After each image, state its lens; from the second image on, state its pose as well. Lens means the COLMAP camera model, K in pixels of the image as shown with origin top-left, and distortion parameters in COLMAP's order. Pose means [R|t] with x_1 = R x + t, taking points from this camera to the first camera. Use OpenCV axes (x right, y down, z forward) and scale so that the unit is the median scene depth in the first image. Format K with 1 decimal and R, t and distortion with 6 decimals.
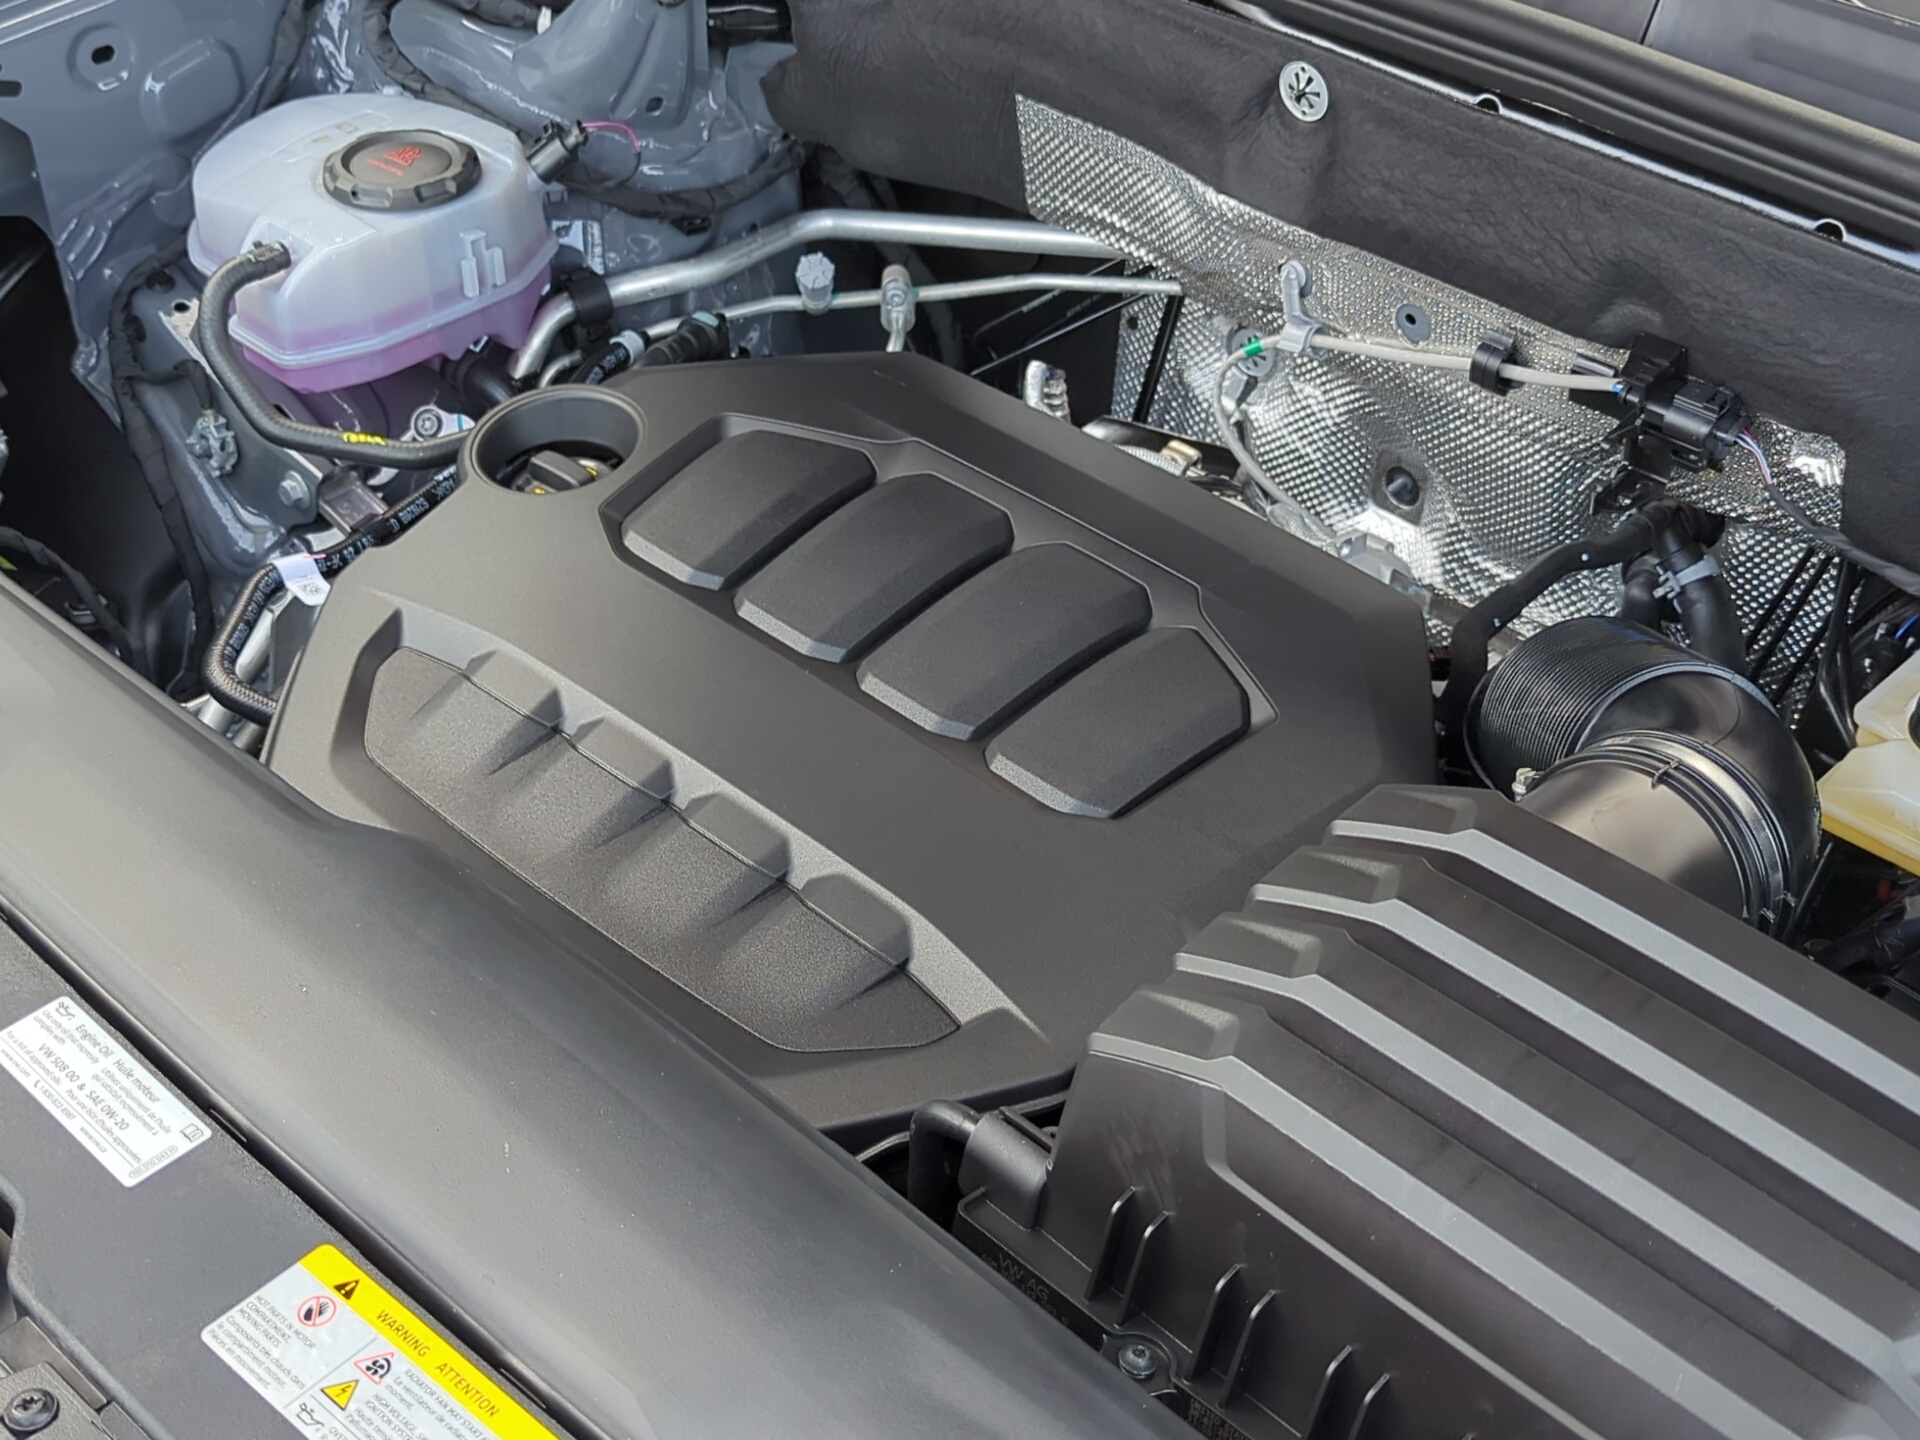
lens RADIAL K [[2537.6, 0, 960.0], [0, 2537.6, 720.0], [0, 0, 1]] dist [0.196766, -0.588150]
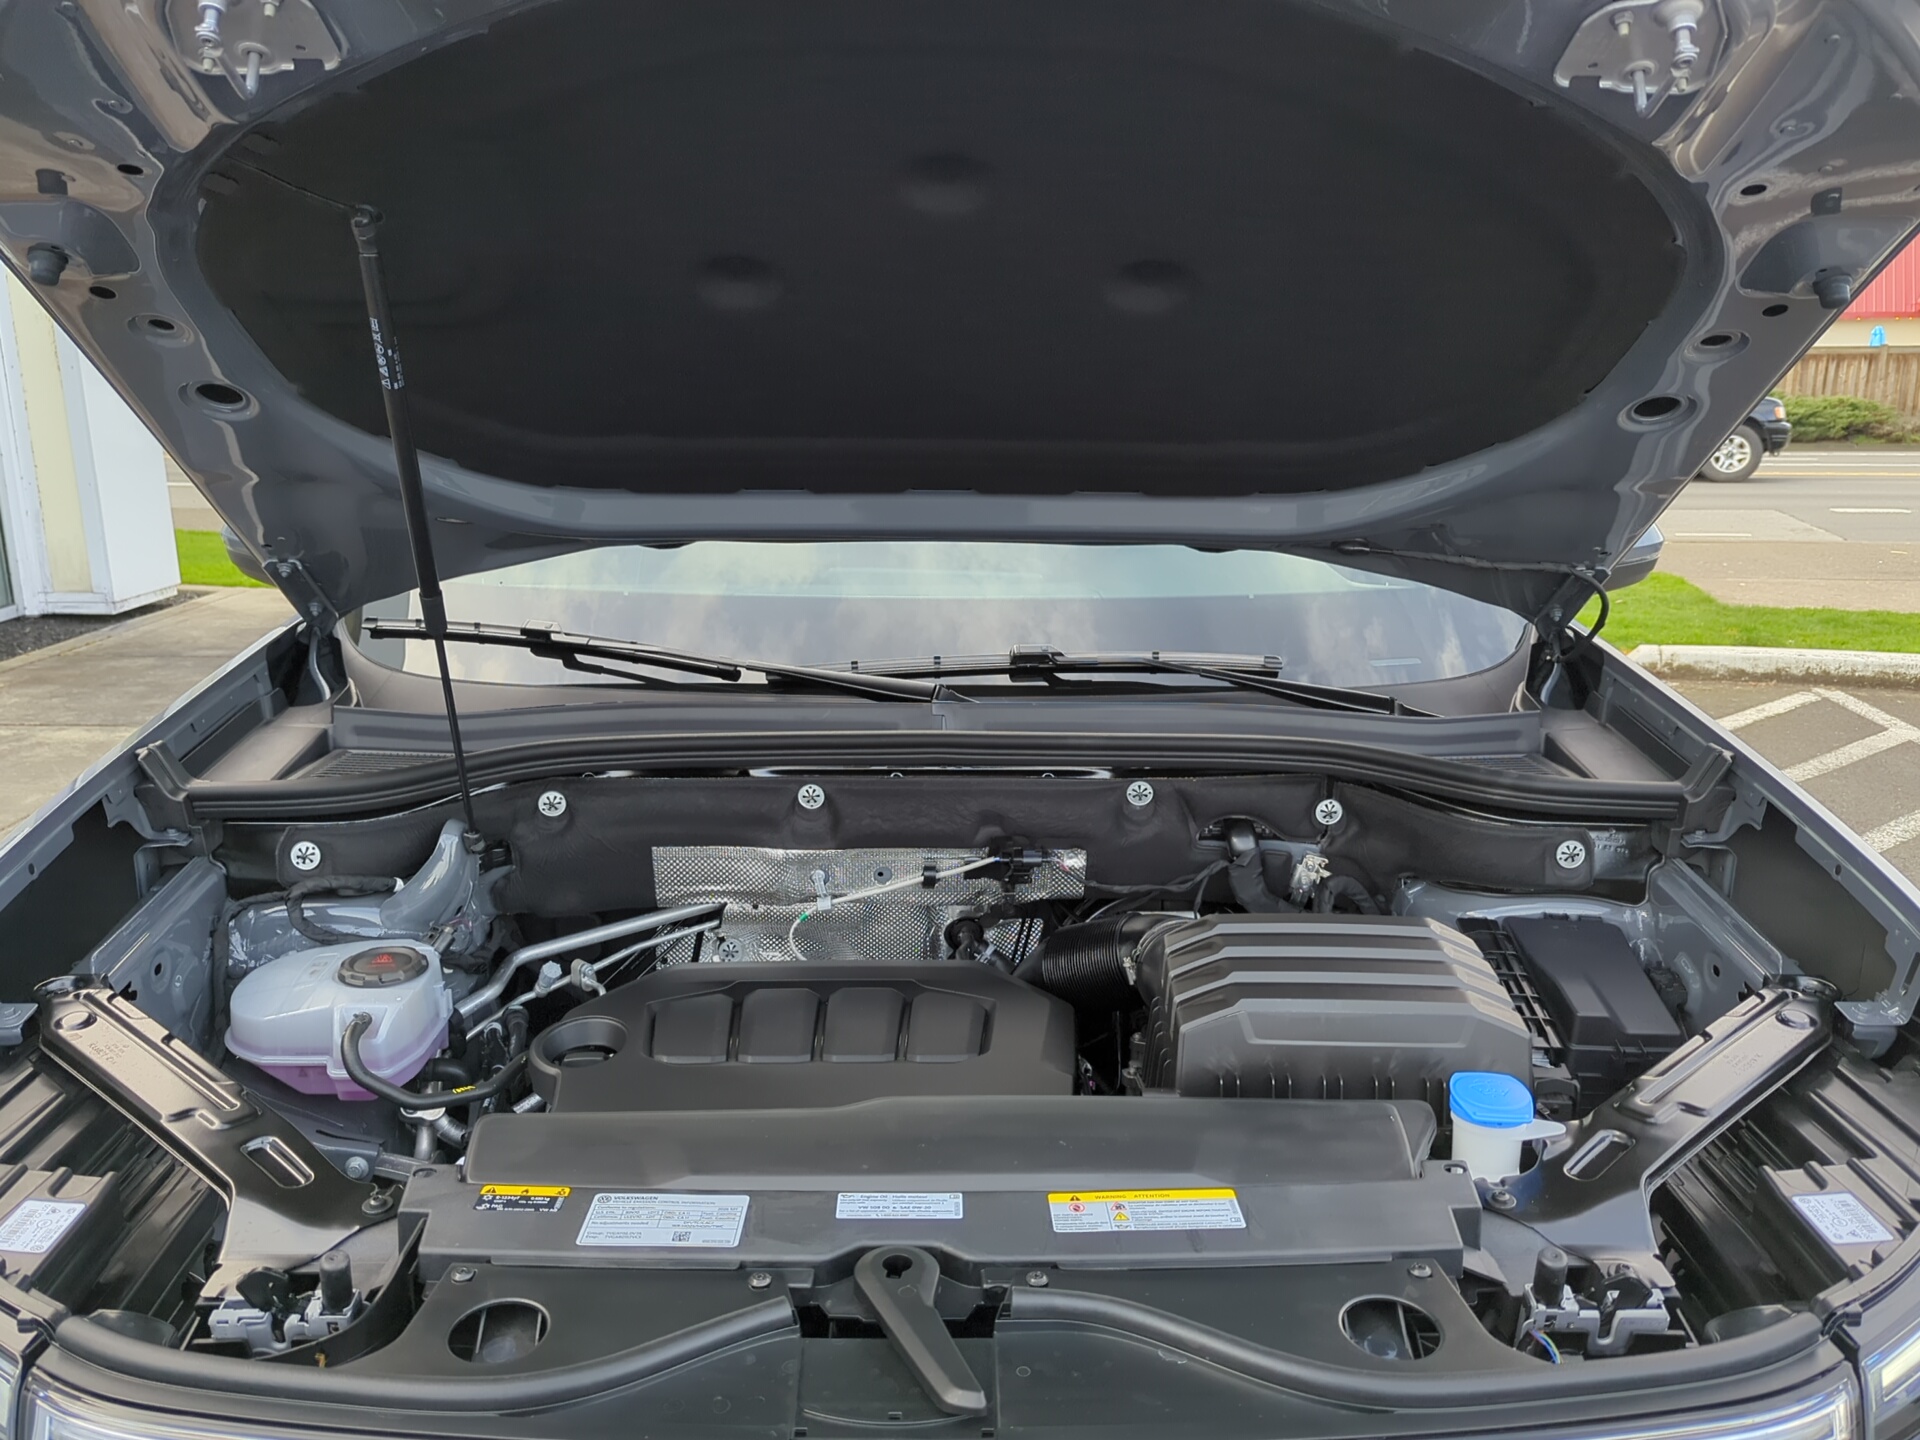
lens RADIAL K [[1551.6, 0, 959.0], [0, 1551.6, 737.6], [0, 0, 1]] dist [0.068778, -0.098542]
pose [[0.692193, -0.202242, 0.692797, -0.712688], [0.442965, 0.876907, -0.186591, 0.029110], [-0.569782, 0.436041, 0.696574, -0.076582]]
